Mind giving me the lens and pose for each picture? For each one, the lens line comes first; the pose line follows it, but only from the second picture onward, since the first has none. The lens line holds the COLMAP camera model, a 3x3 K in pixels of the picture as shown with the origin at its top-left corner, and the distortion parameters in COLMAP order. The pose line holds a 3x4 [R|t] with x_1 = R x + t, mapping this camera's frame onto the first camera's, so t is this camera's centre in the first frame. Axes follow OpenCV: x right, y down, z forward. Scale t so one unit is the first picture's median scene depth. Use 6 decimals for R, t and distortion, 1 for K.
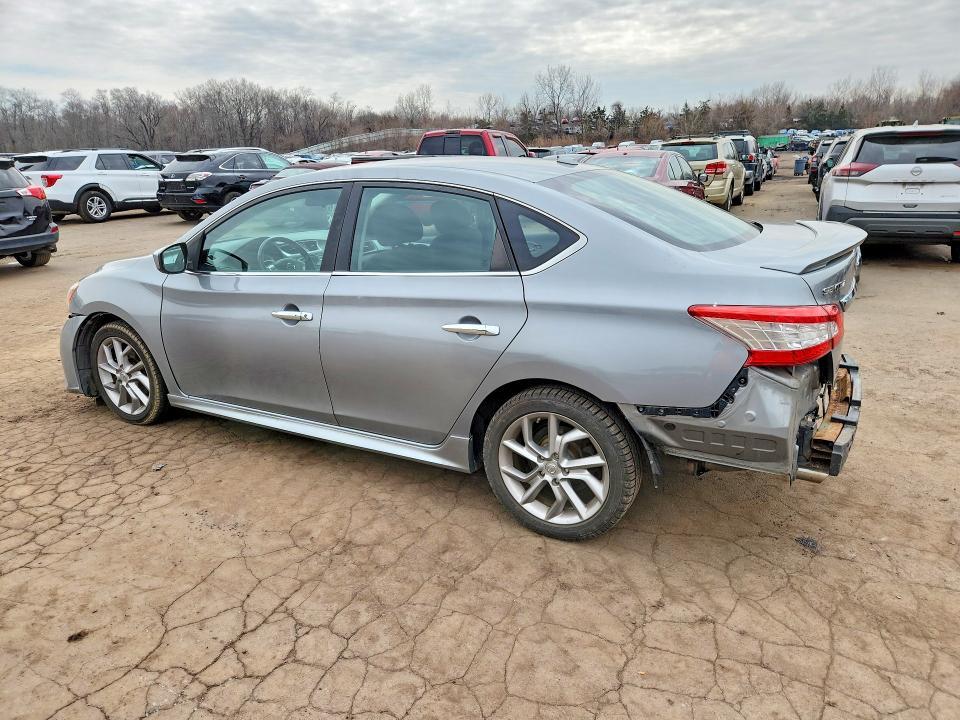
lens RADIAL K [[662.1, 0, 484.2], [0, 662.1, 320.2], [0, 0, 1]] dist [0.066824, -0.061616]
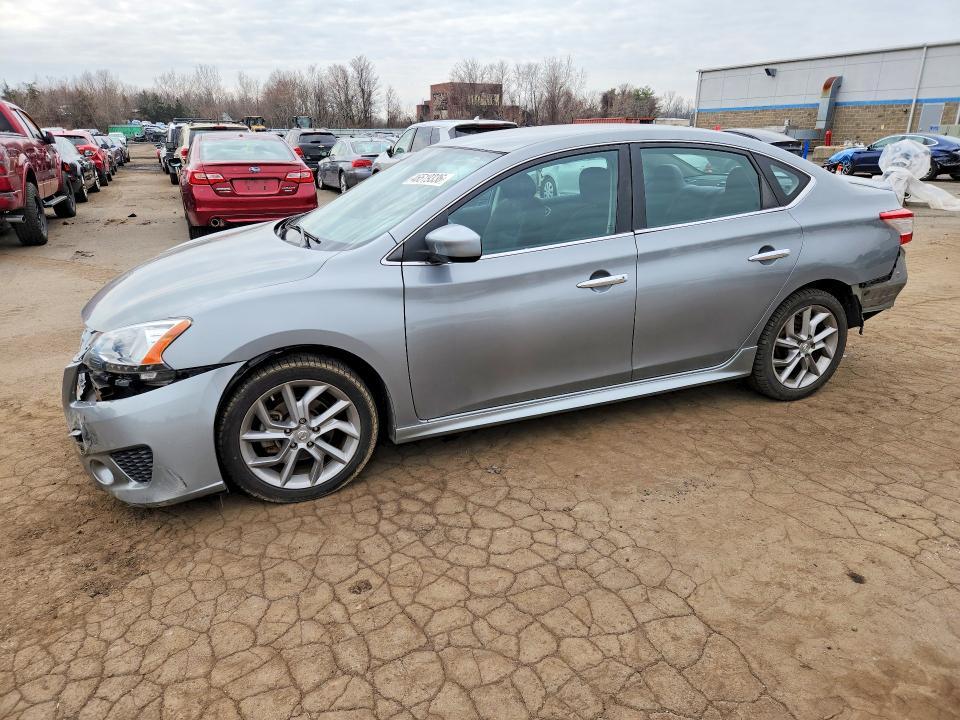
lens RADIAL K [[665.8, 0, 467.3], [0, 665.8, 307.6], [0, 0, 1]] dist [0.073249, -0.066489]
pose [[0.627718, -0.180563, 0.757210, -1.191944], [0.187196, 0.979196, 0.078315, -0.085658], [-0.755598, 0.092587, 0.648459, 0.527821]]
